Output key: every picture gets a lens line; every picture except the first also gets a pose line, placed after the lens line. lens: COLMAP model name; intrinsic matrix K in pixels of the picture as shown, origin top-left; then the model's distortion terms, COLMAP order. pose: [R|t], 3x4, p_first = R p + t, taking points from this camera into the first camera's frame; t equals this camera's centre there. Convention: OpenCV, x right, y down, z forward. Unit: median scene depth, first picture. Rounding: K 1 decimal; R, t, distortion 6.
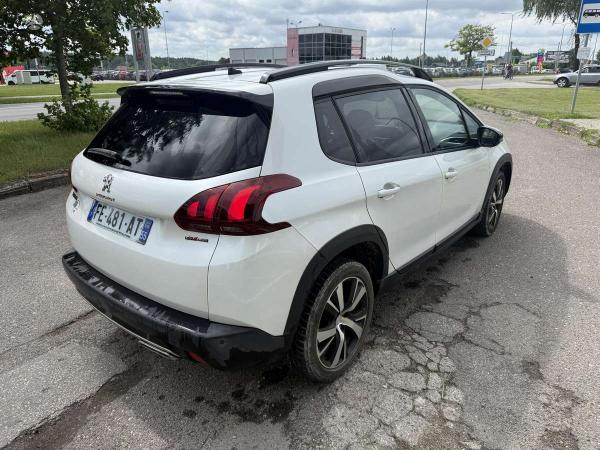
lens RADIAL K [[425.3, 0, 296.9], [0, 425.3, 223.7], [0, 0, 1]] dist [0.013825, -0.014551]
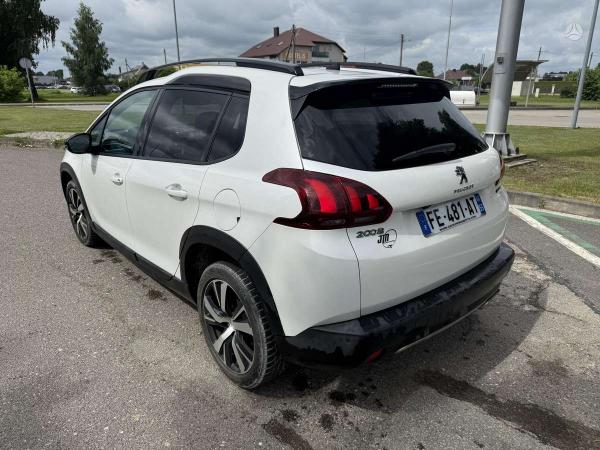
lens RADIAL K [[425.3, 0, 302.4], [0, 425.3, 226.1], [0, 0, 1]] dist [0.013825, -0.014551]
pose [[0.178643, -0.304442, 0.935629, -1.426273], [0.335331, 0.912833, 0.232999, -0.329680], [-0.925008, 0.272122, 0.265160, 1.082492]]
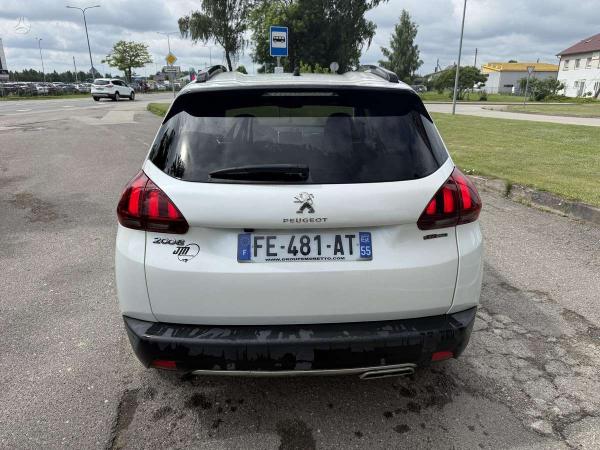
lens RADIAL K [[425.3, 0, 302.0], [0, 425.3, 223.3], [0, 0, 1]] dist [0.013825, -0.014551]
pose [[0.749027, -0.198036, 0.632250, -0.946028], [0.219287, 0.974600, 0.045479, -0.091652], [-0.625197, 0.104579, 0.773429, 0.368469]]
